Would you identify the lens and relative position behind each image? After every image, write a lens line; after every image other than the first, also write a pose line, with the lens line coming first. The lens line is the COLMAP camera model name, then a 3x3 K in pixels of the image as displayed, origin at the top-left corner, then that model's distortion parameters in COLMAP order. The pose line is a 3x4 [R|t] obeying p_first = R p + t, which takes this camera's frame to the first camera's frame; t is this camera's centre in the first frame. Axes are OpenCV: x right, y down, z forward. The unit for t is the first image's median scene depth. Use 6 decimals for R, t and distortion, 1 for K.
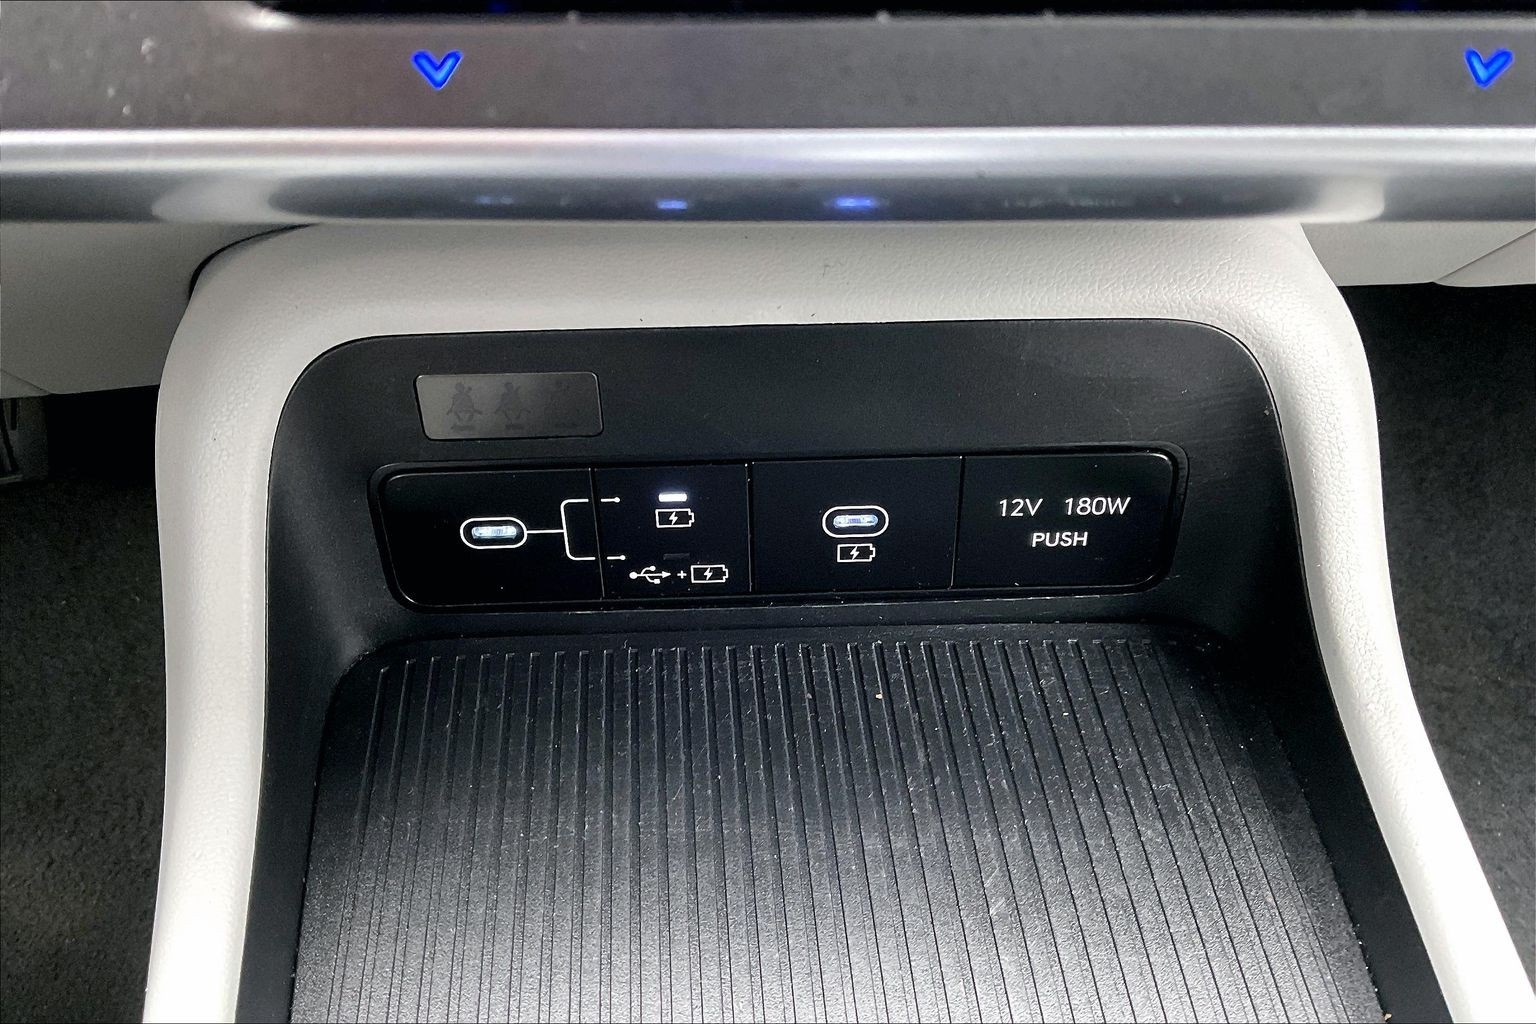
lens RADIAL K [[1272.0, 0, 768.0], [0, 1272.0, 512.0], [0, 0, 1]] dist [0.029924, -0.065615]
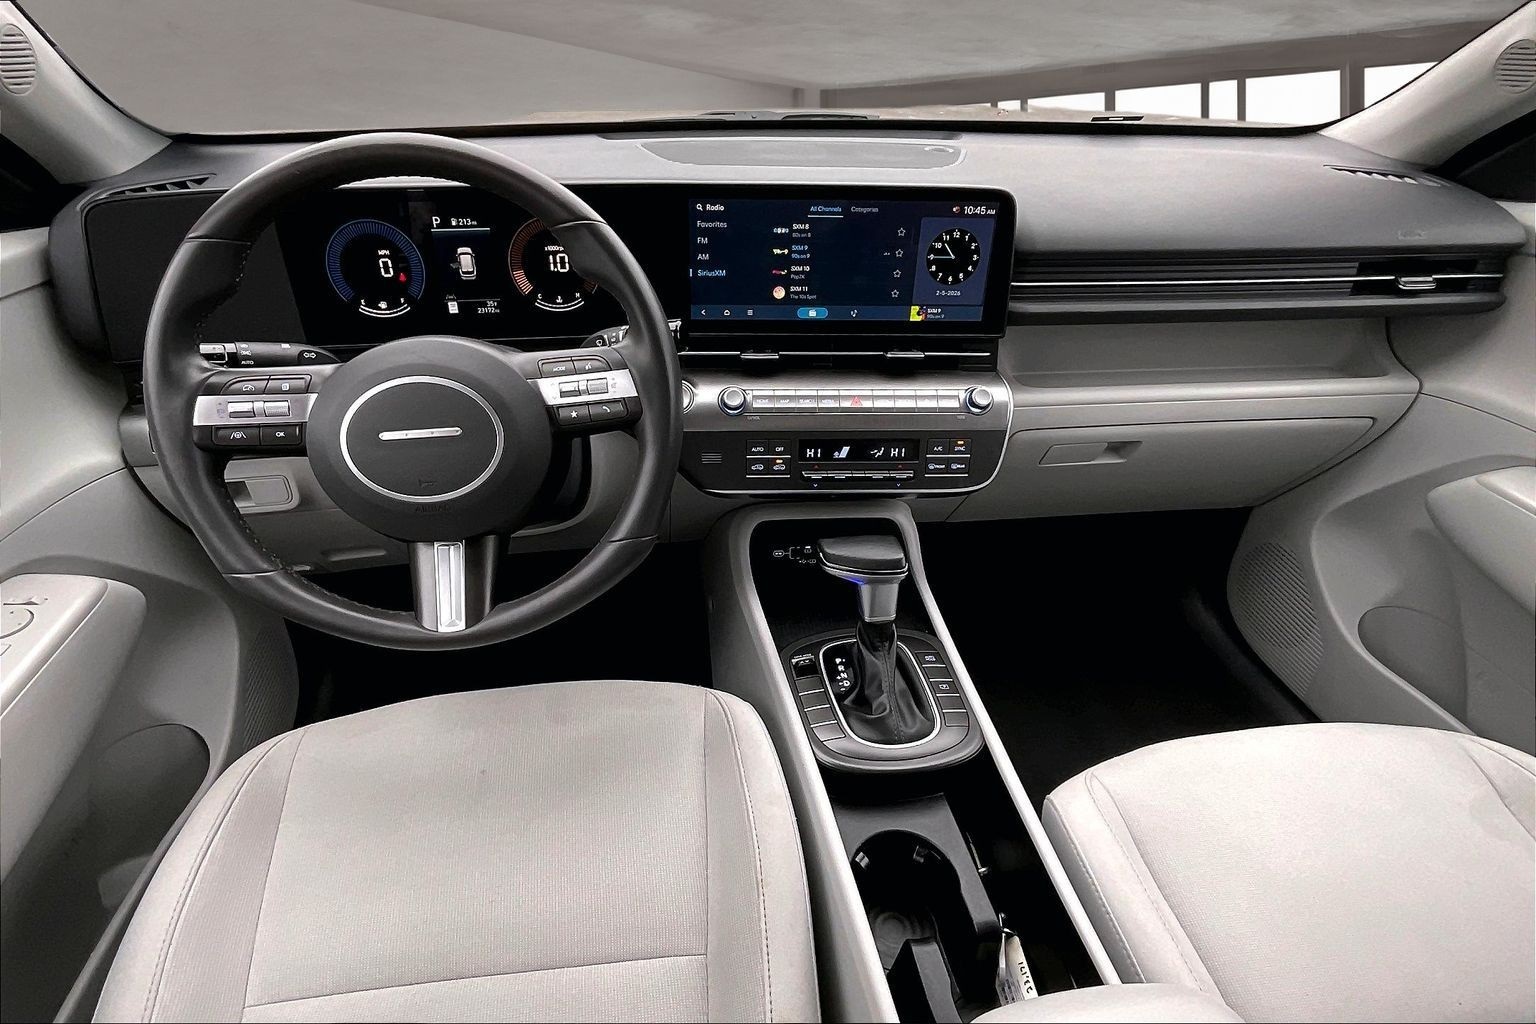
lens RADIAL K [[739.3, 0, 739.7], [0, 739.3, 540.5], [0, 0, 1]] dist [-0.018070, -0.000065]
pose [[0.999097, -0.005442, 0.042130, -0.546596], [0.014753, 0.974477, -0.224004, 0.742182], [-0.039836, 0.224423, 0.973677, -2.446178]]
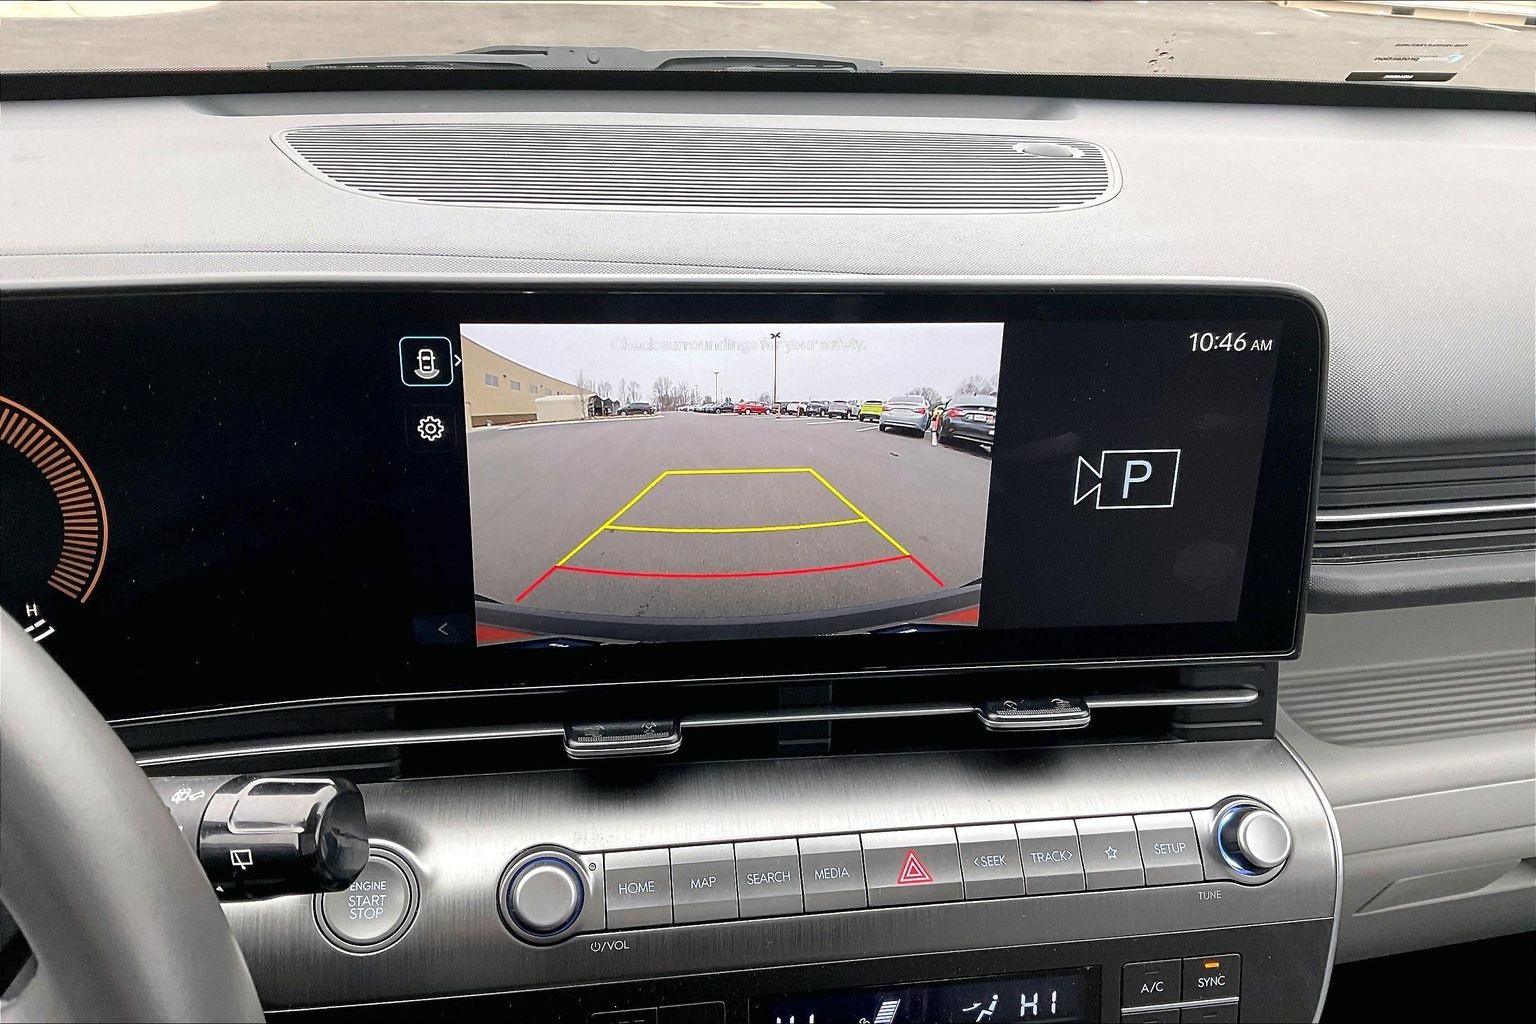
lens RADIAL K [[1280.8, 0, 762.9], [0, 1280.8, 497.2], [0, 0, 1]] dist [0.130438, -0.282561]
pose [[0.984210, -0.024057, 0.175365, -0.451583], [0.090367, 0.920172, -0.380943, -0.262828], [-0.152201, 0.390775, 0.907816, -1.483700]]
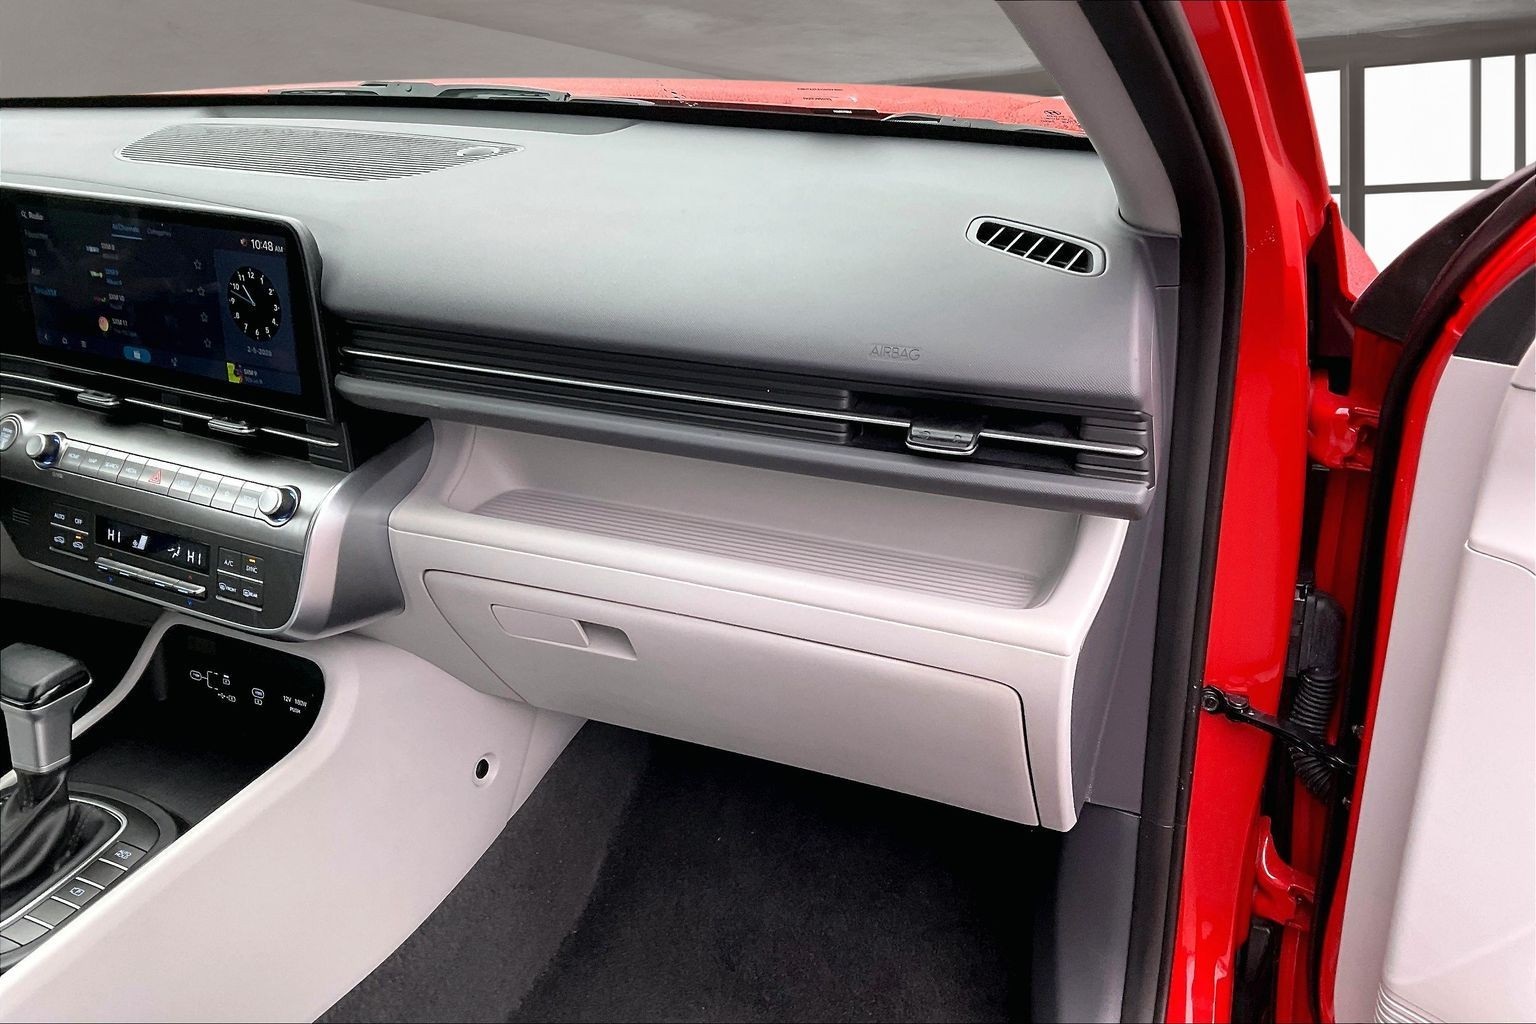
lens RADIAL K [[1272.0, 0, 768.0], [0, 1272.0, 512.0], [0, 0, 1]] dist [0.029924, -0.065615]
pose [[0.891485, 0.182741, -0.414560, 3.208258], [-0.320670, 0.900913, -0.292451, 0.160812], [0.320040, 0.393652, 0.861750, -2.333240]]
